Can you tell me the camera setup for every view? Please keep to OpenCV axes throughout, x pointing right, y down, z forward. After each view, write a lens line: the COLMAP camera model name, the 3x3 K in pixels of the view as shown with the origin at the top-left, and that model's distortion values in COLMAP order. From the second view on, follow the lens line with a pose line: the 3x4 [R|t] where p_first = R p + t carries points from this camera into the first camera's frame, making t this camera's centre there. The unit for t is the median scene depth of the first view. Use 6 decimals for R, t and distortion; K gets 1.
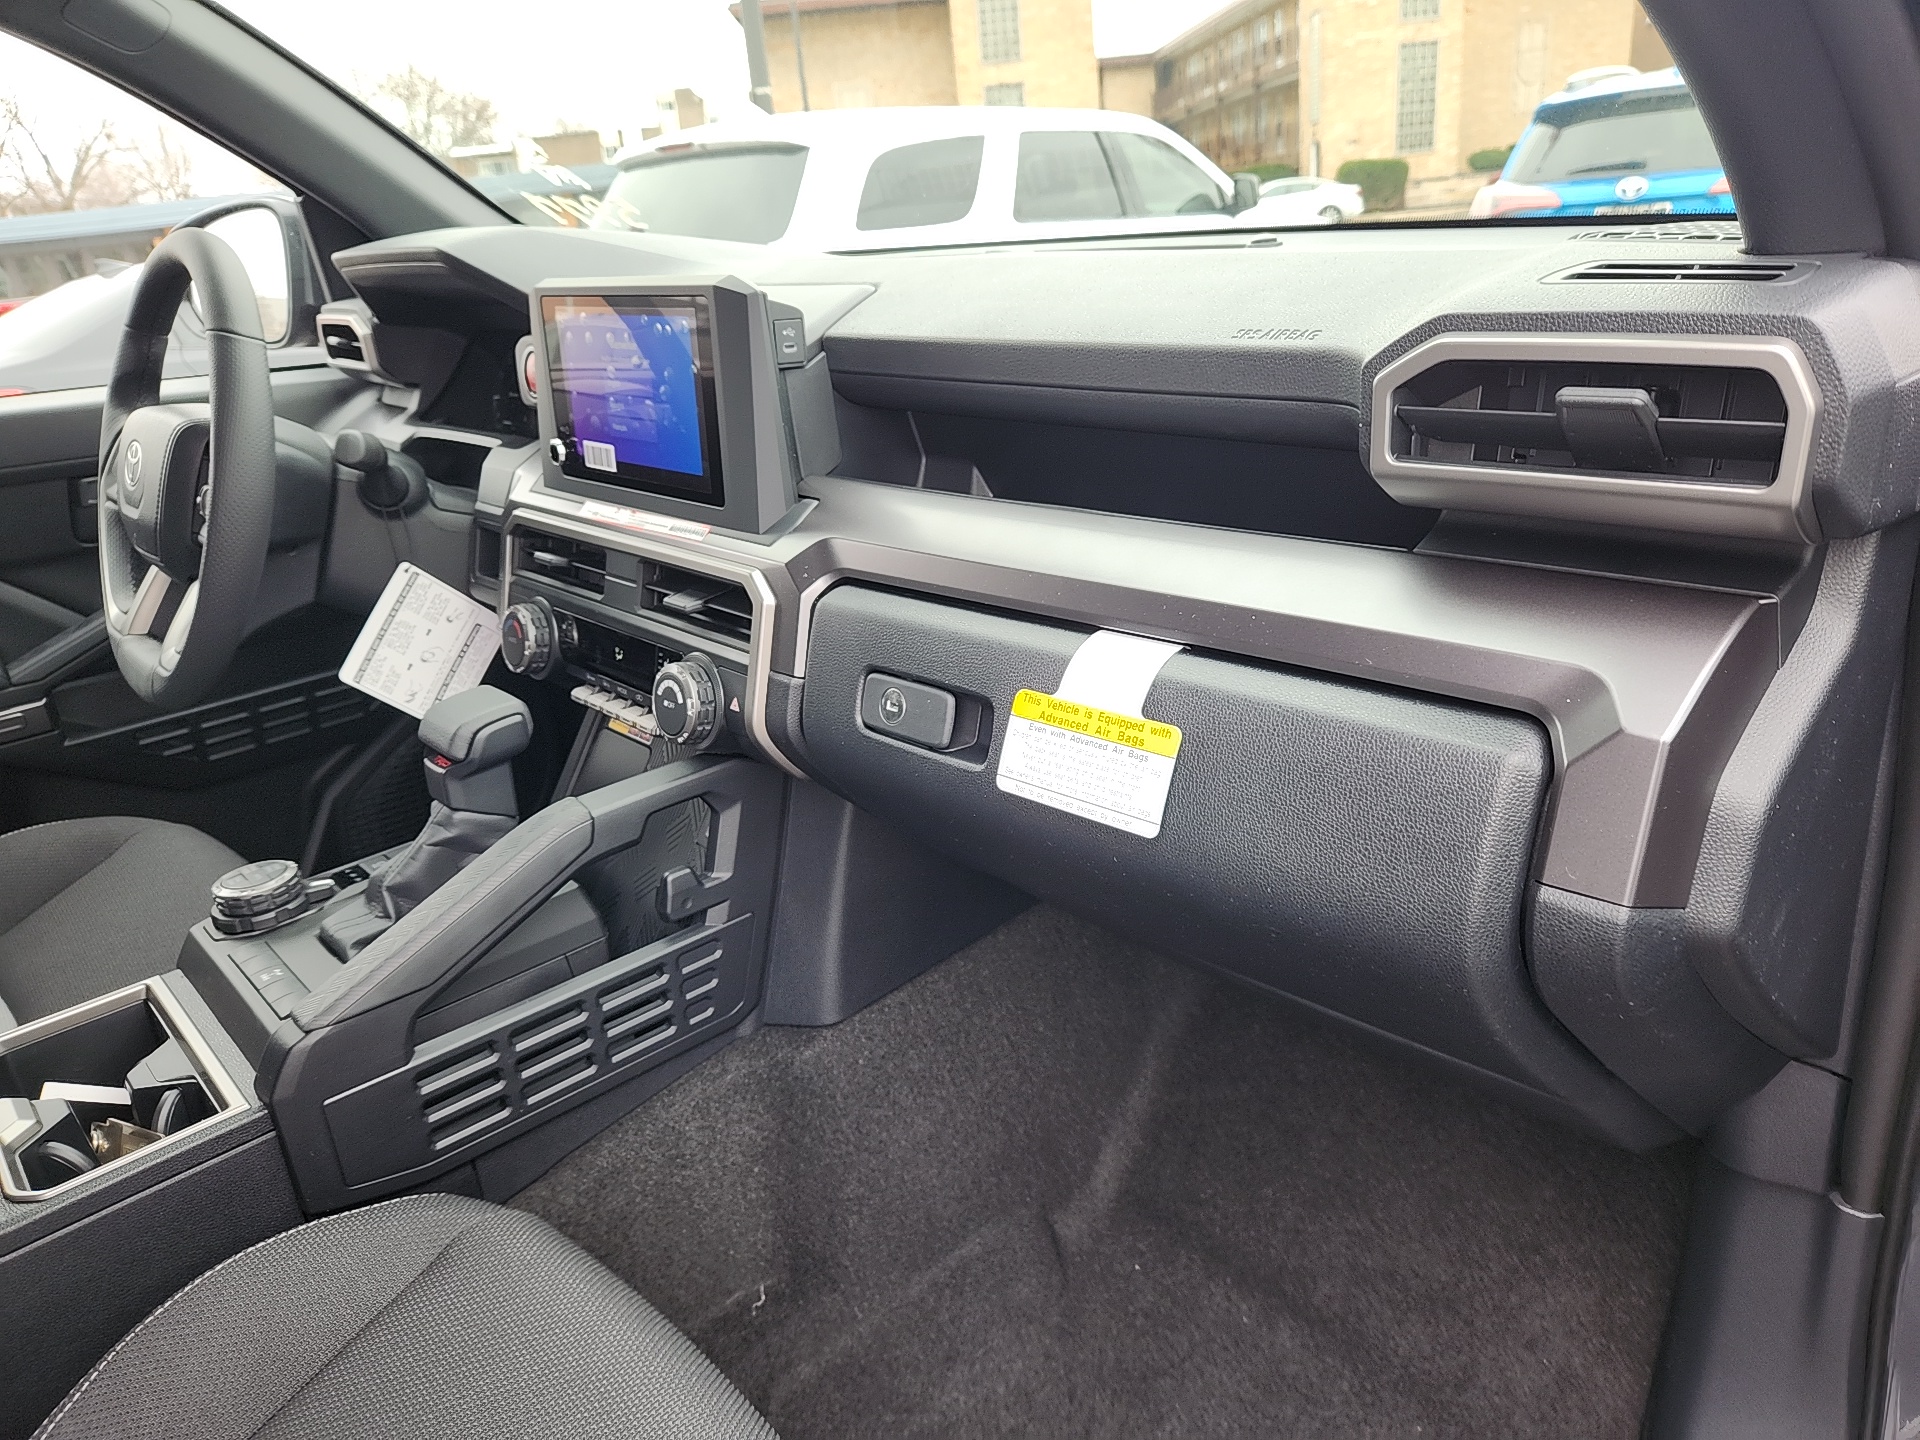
lens RADIAL K [[1292.4, 0, 961.8], [0, 1292.4, 710.2], [0, 0, 1]] dist [0.043644, -0.036239]
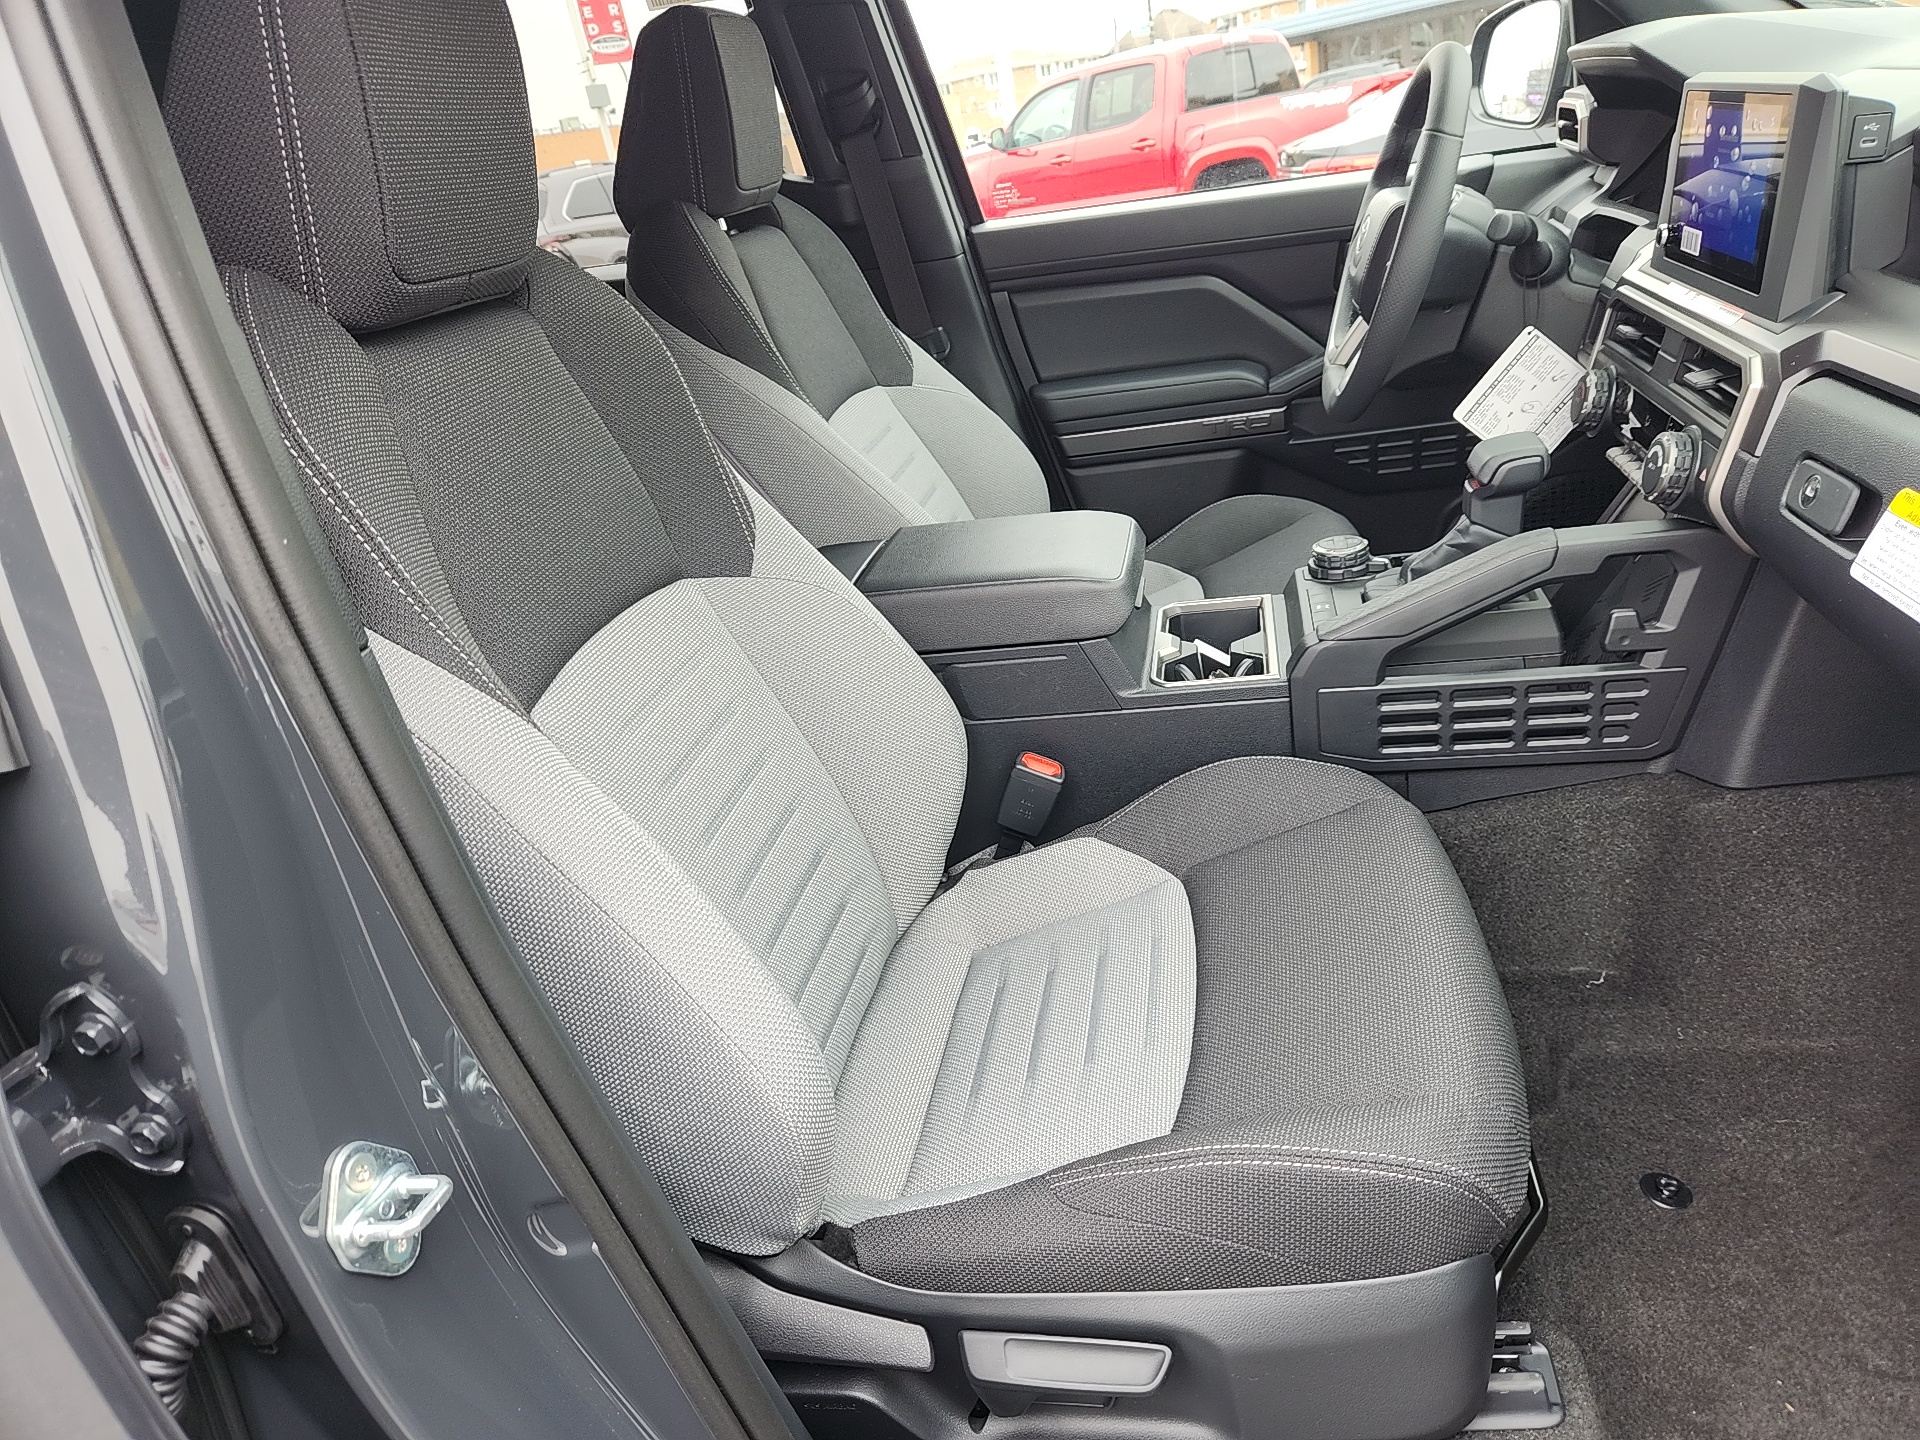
lens RADIAL K [[1292.4, 0, 959.1], [0, 1292.4, 727.6], [0, 0, 1]] dist [0.043644, -0.036239]
pose [[0.602080, 0.318668, -0.732086, 0.313791], [-0.181017, 0.947505, 0.263566, 0.020169], [0.777645, -0.026168, 0.628159, -0.221518]]
